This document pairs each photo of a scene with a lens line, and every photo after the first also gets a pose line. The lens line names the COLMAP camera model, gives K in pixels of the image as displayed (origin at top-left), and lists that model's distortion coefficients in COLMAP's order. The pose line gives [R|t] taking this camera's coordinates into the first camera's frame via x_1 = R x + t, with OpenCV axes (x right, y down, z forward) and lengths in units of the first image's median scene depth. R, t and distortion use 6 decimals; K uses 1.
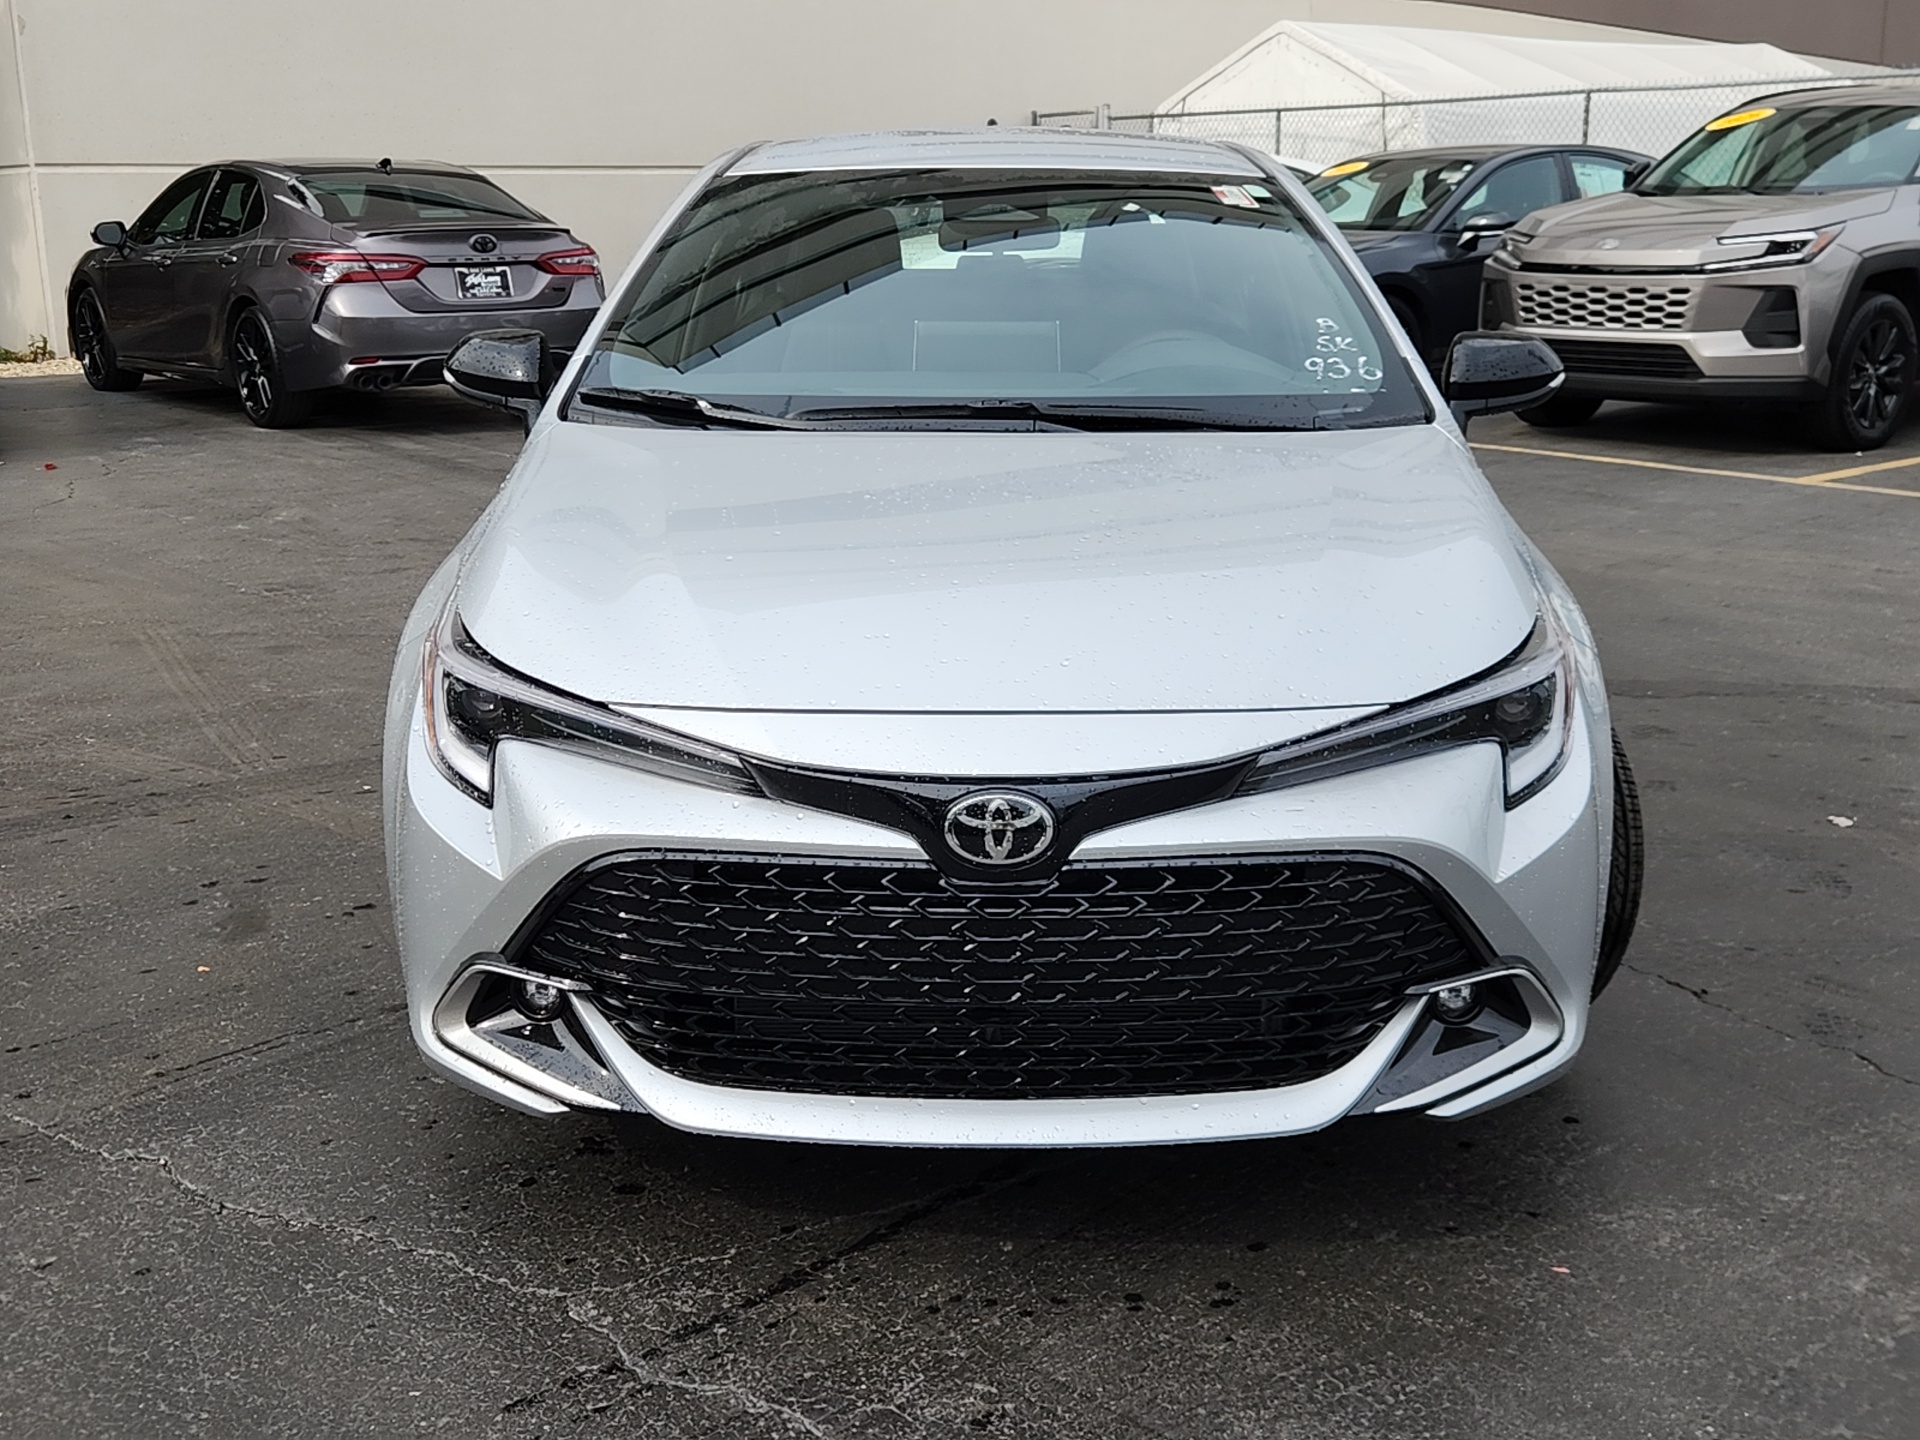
lens RADIAL K [[2172.5, 0, 970.2], [0, 2172.5, 722.6], [0, 0, 1]] dist [0.110303, -0.135774]
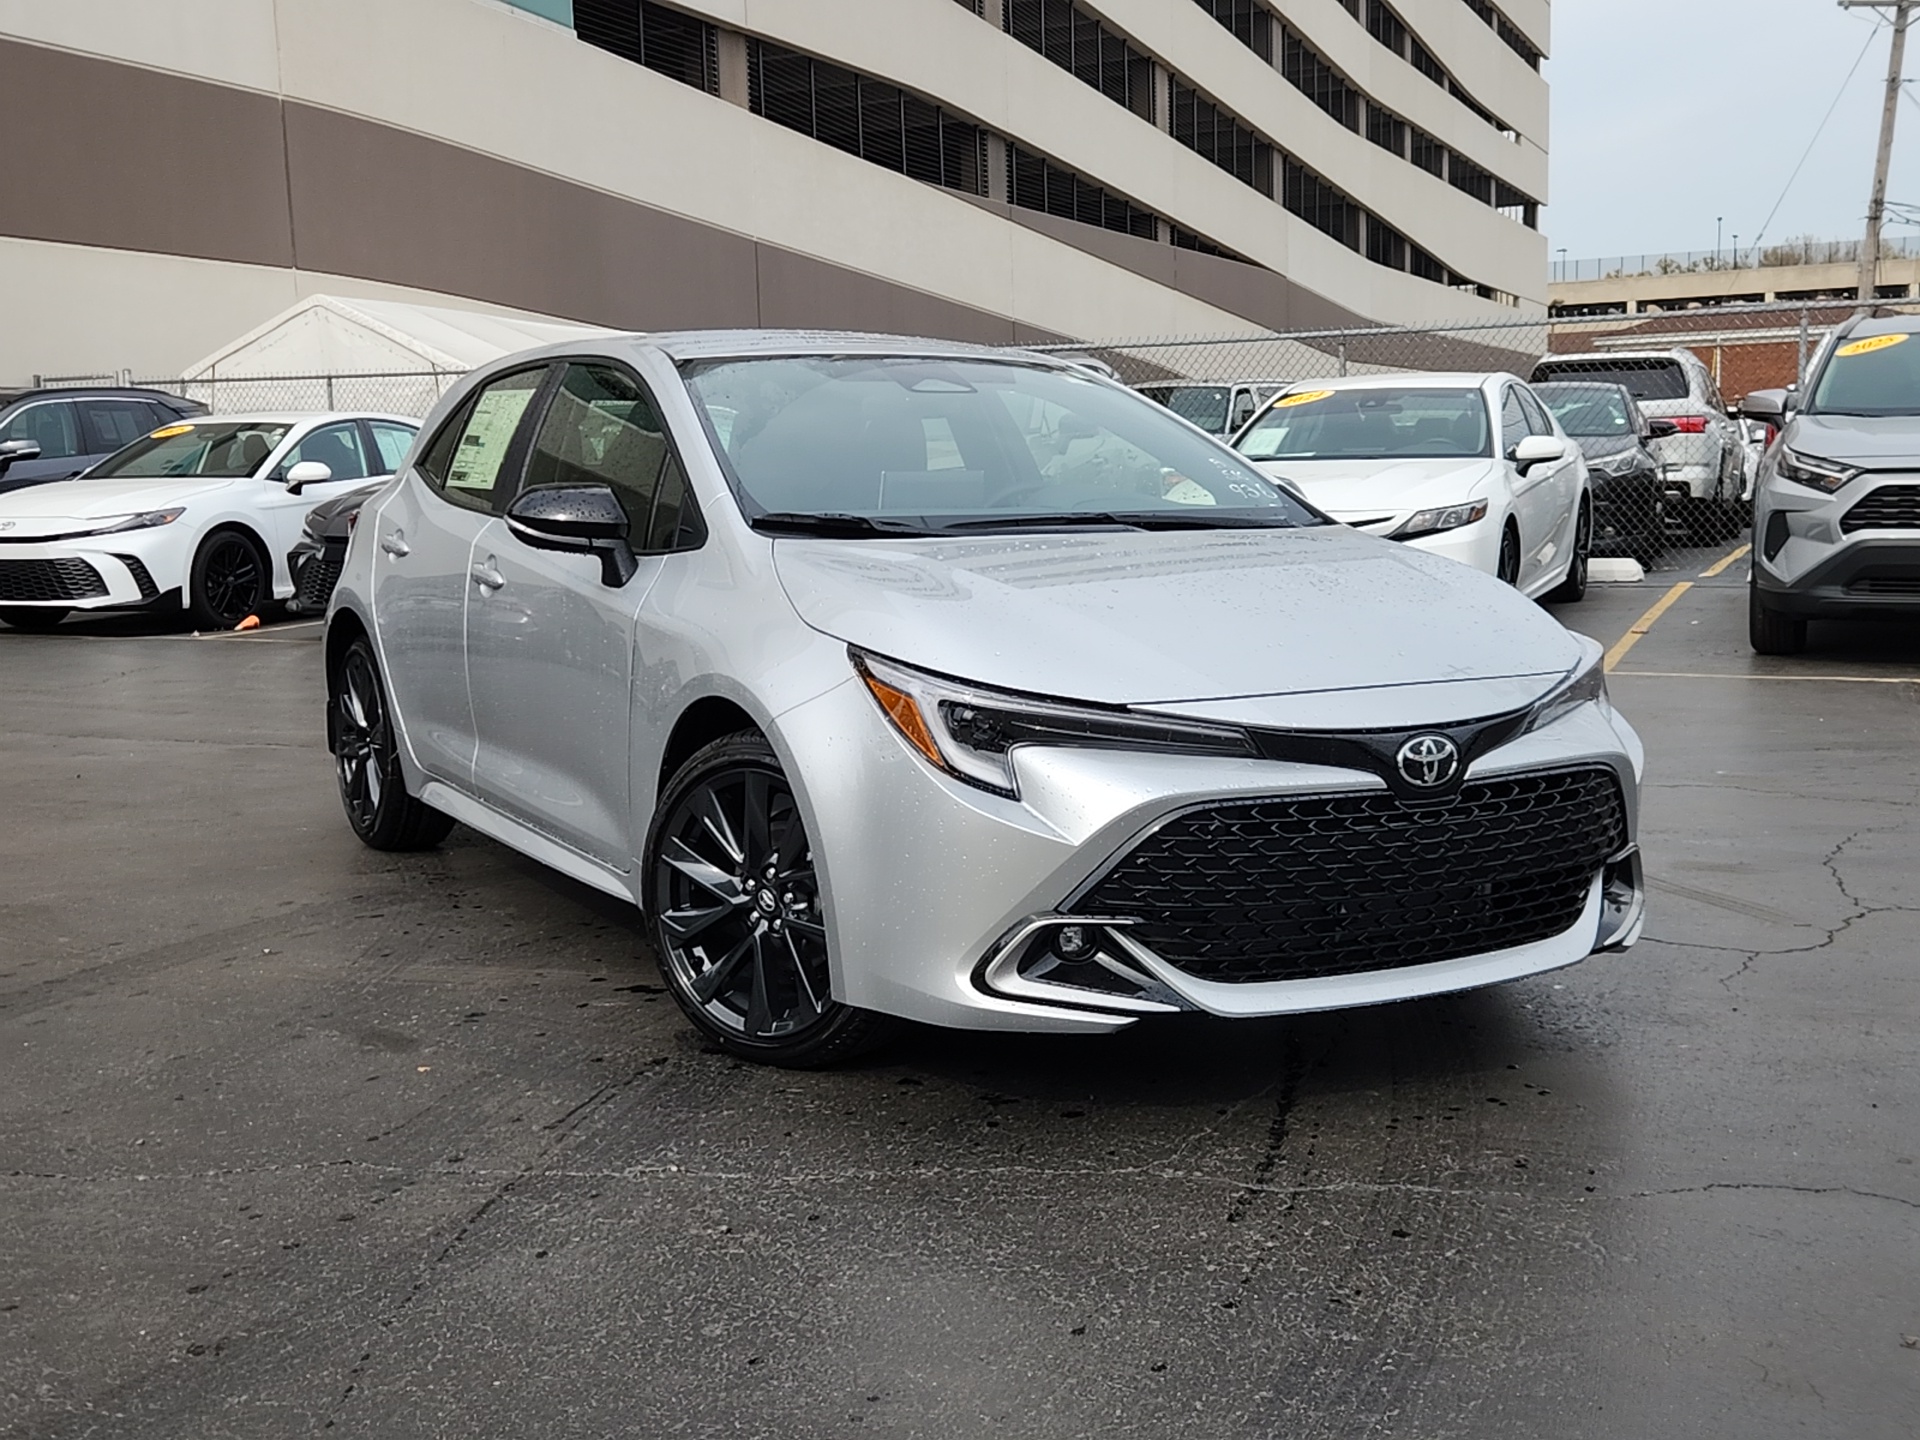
lens RADIAL K [[2141.2, 0, 978.0], [0, 2141.2, 717.3], [0, 0, 1]] dist [0.128045, -0.177505]
pose [[0.866855, -0.065848, 0.494192, -0.885894], [0.127769, 0.987477, -0.092543, 0.107179], [-0.481909, 0.143364, 0.864413, -0.075440]]
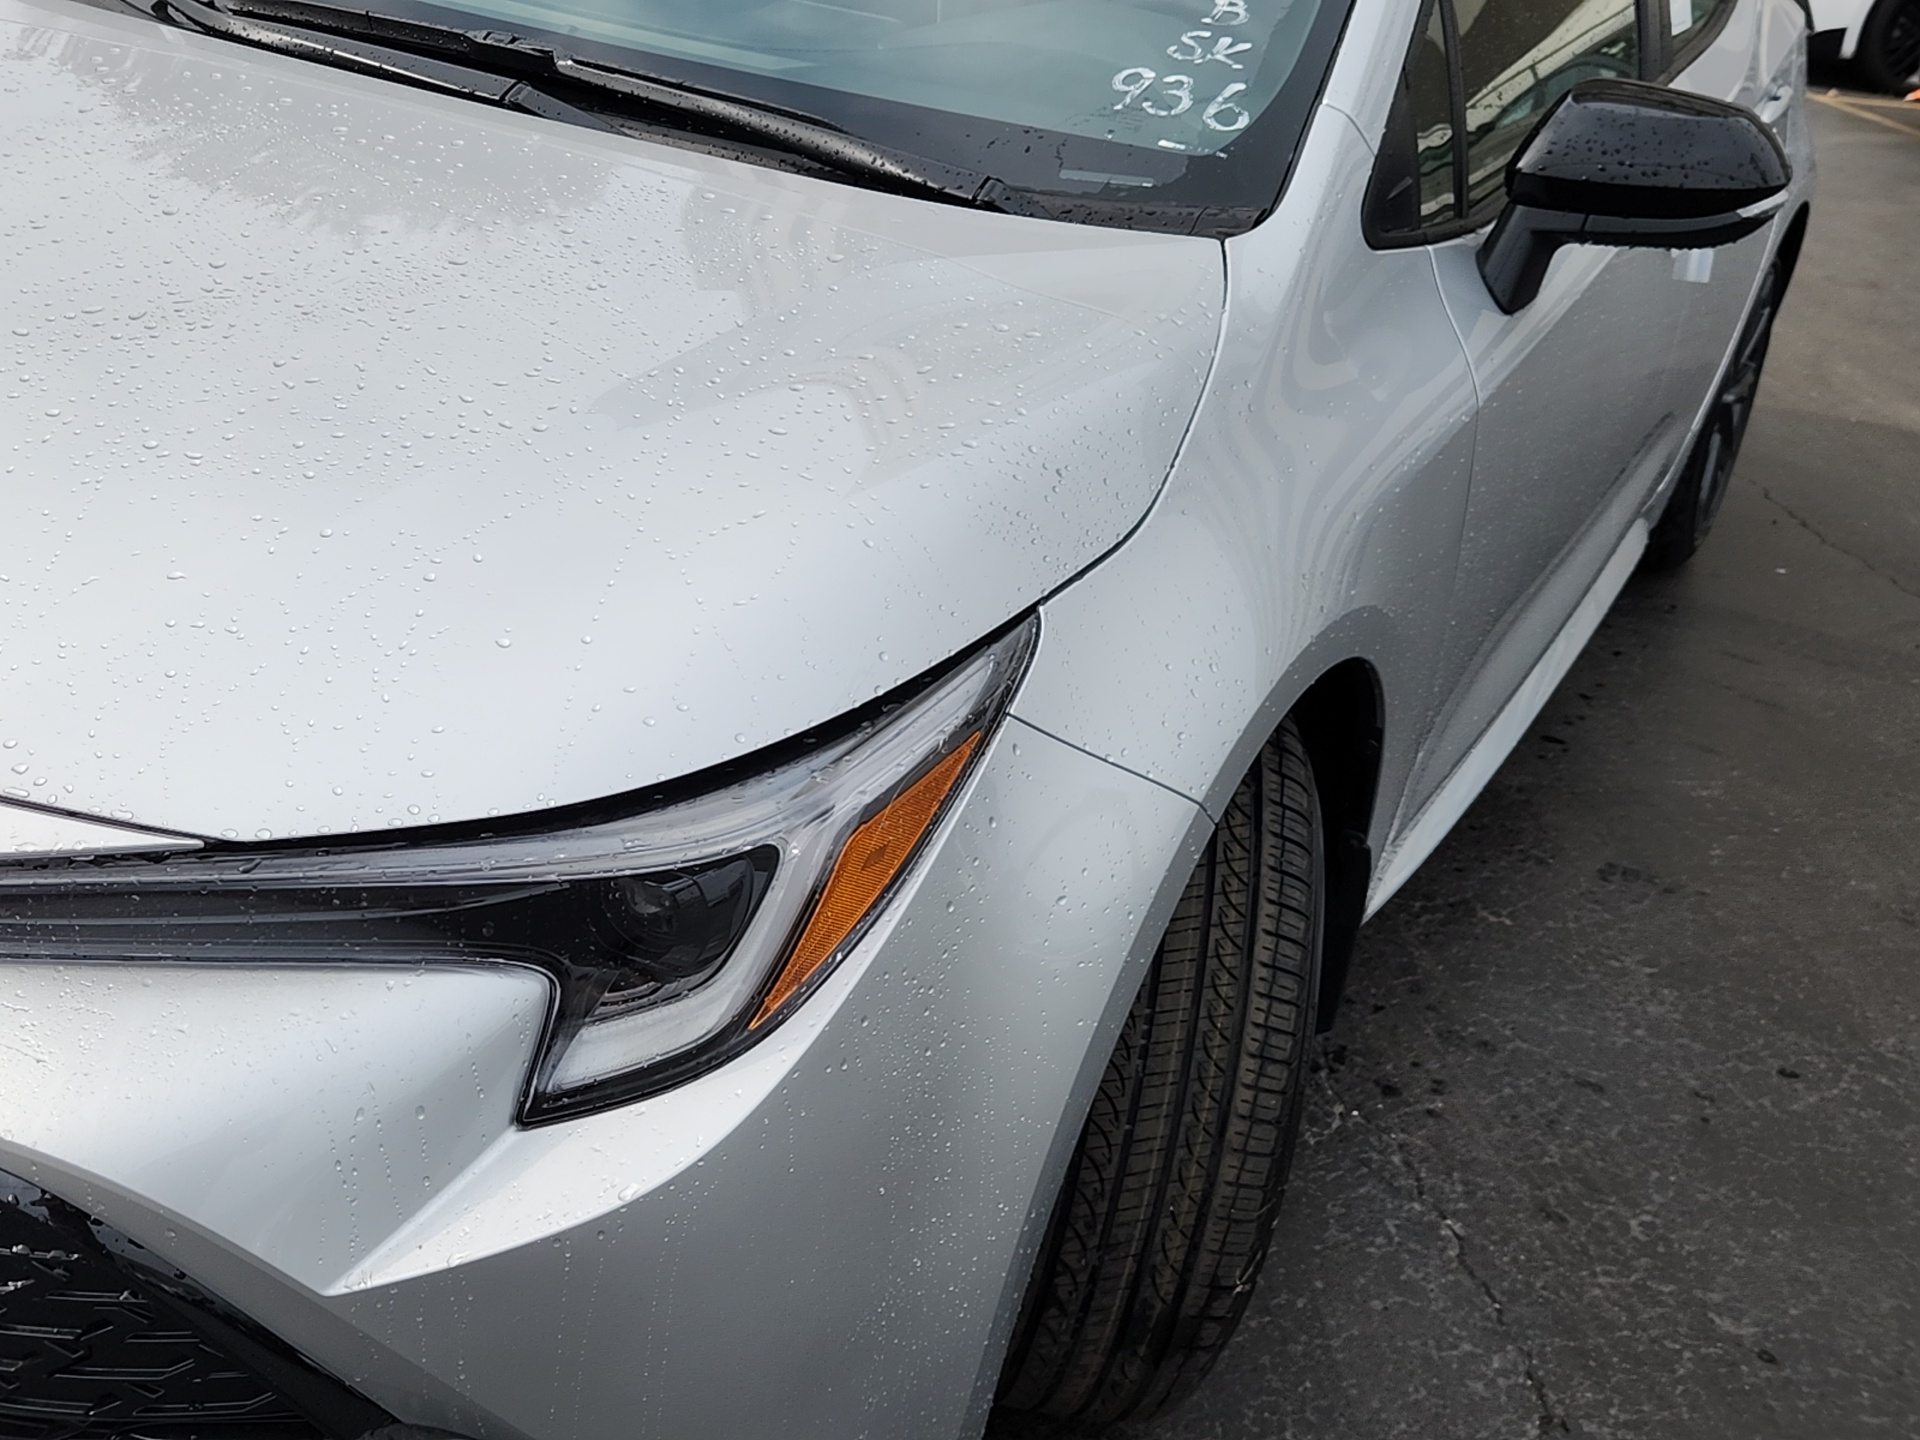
lens RADIAL K [[2172.5, 0, 970.2], [0, 2172.5, 722.6], [0, 0, 1]] dist [0.110303, -0.135774]
pose [[0.888489, 0.282642, -0.361527, 0.483600], [-0.221971, 0.954218, 0.200492, -0.154072], [0.401643, -0.097886, 0.910550, 0.660925]]
